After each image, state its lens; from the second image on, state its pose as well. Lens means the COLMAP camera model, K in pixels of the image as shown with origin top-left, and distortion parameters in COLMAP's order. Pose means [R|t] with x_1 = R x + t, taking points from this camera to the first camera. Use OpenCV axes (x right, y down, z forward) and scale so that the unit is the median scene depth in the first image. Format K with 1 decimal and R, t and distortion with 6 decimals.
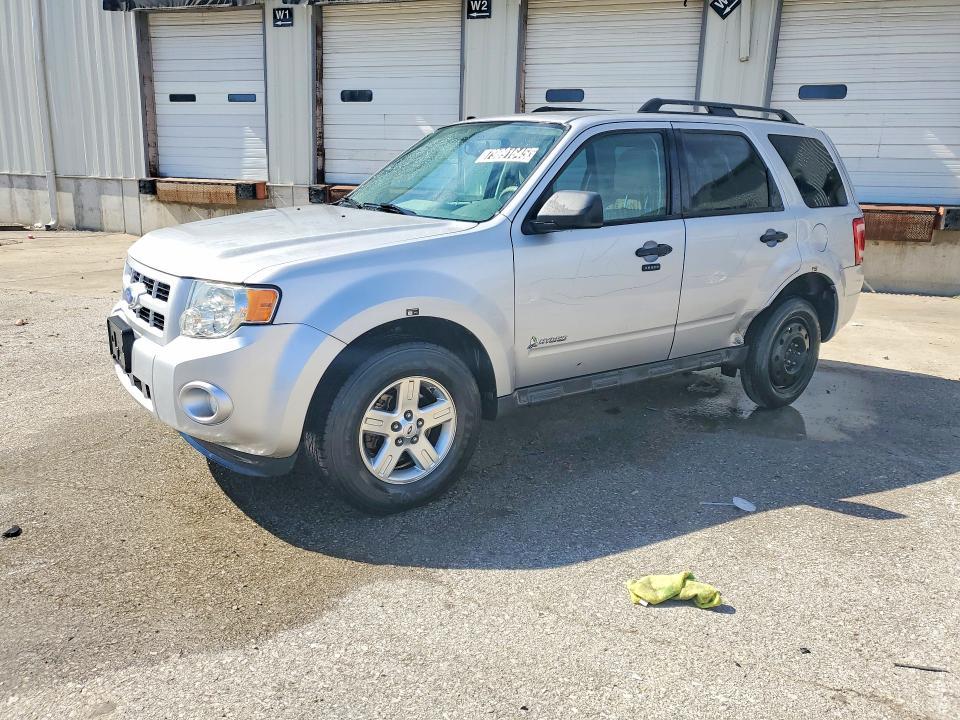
lens RADIAL K [[730.6, 0, 483.1], [0, 730.6, 360.3], [0, 0, 1]] dist [0.015857, -0.008397]
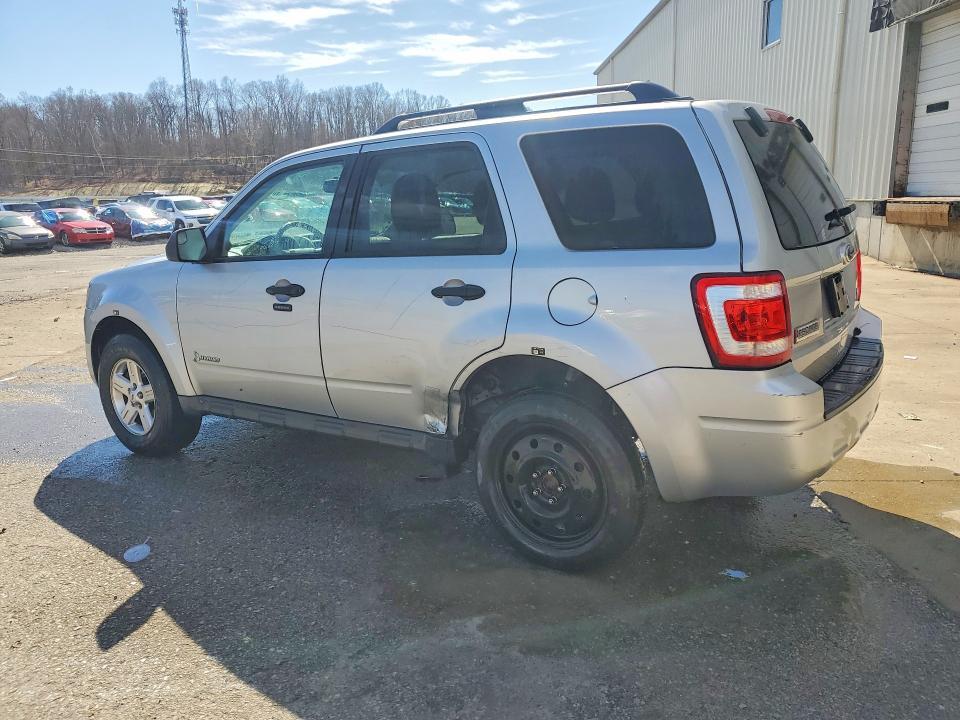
lens RADIAL K [[730.6, 0, 488.5], [0, 730.6, 359.7], [0, 0, 1]] dist [0.015857, -0.008397]
pose [[0.363152, 0.167380, -0.916572, 1.045028], [-0.189718, 0.976406, 0.103139, -0.182494], [0.912210, 0.136435, 0.386339, 0.778003]]
